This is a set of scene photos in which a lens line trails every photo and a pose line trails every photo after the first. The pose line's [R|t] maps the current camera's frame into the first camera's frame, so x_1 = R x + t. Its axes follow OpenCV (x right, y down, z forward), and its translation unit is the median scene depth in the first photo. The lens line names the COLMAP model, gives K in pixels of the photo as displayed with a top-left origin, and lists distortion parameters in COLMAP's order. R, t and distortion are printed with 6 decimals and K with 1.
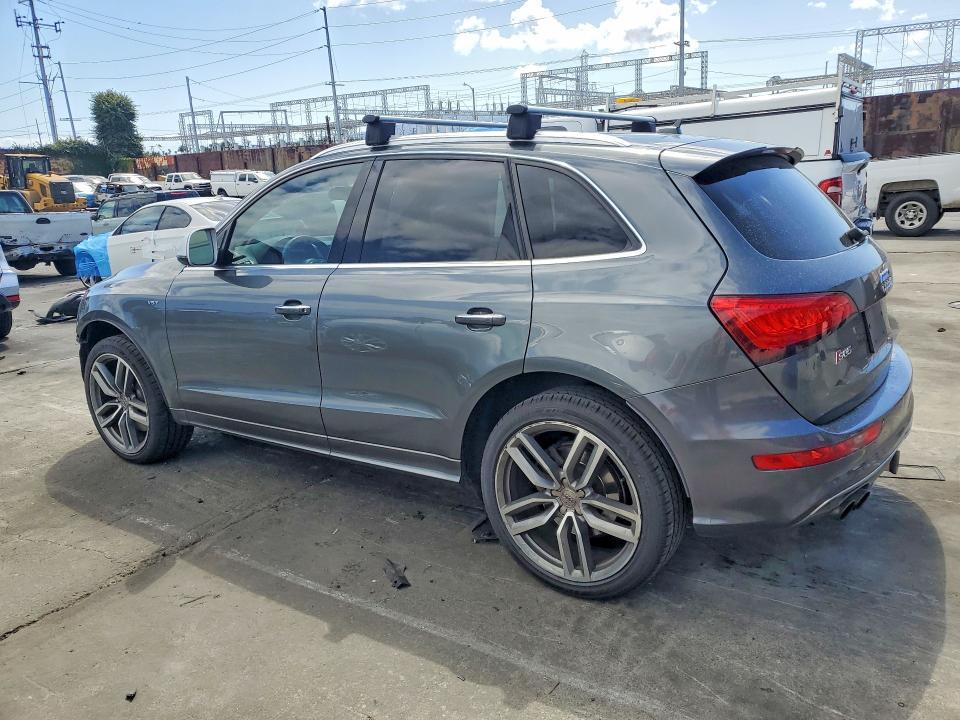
lens RADIAL K [[709.9, 0, 475.4], [0, 709.9, 360.2], [0, 0, 1]] dist [0.024788, 0.000123]
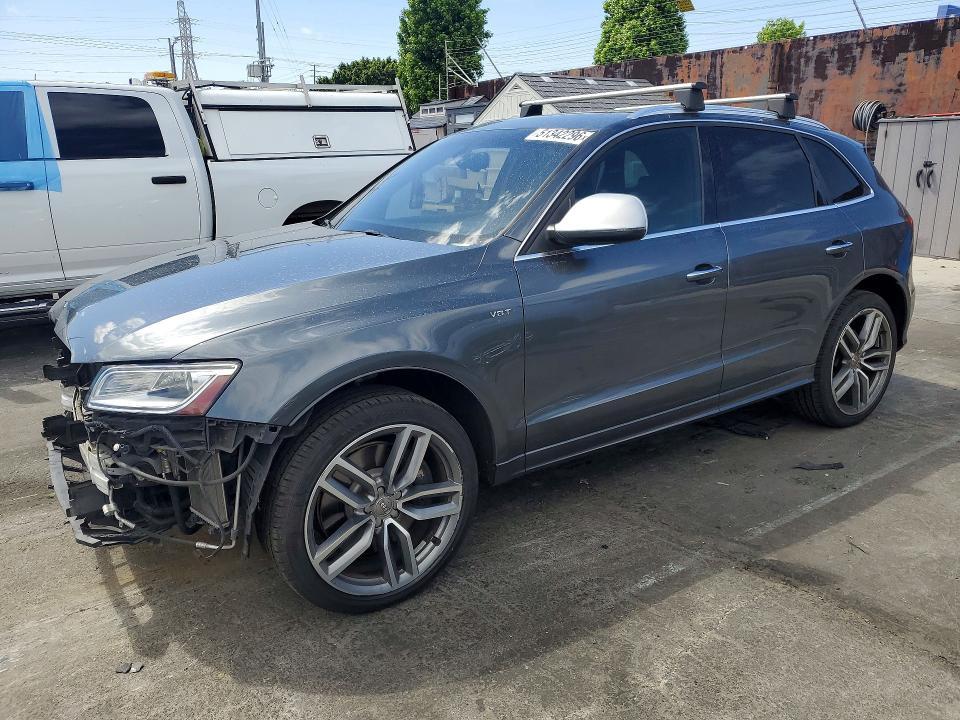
lens RADIAL K [[709.9, 0, 476.0], [0, 709.9, 360.1], [0, 0, 1]] dist [0.024788, 0.000123]
pose [[0.372778, -0.187395, 0.908801, -1.265583], [0.235130, 0.966507, 0.102846, -0.127156], [-0.897636, 0.175348, 0.404355, 0.893661]]
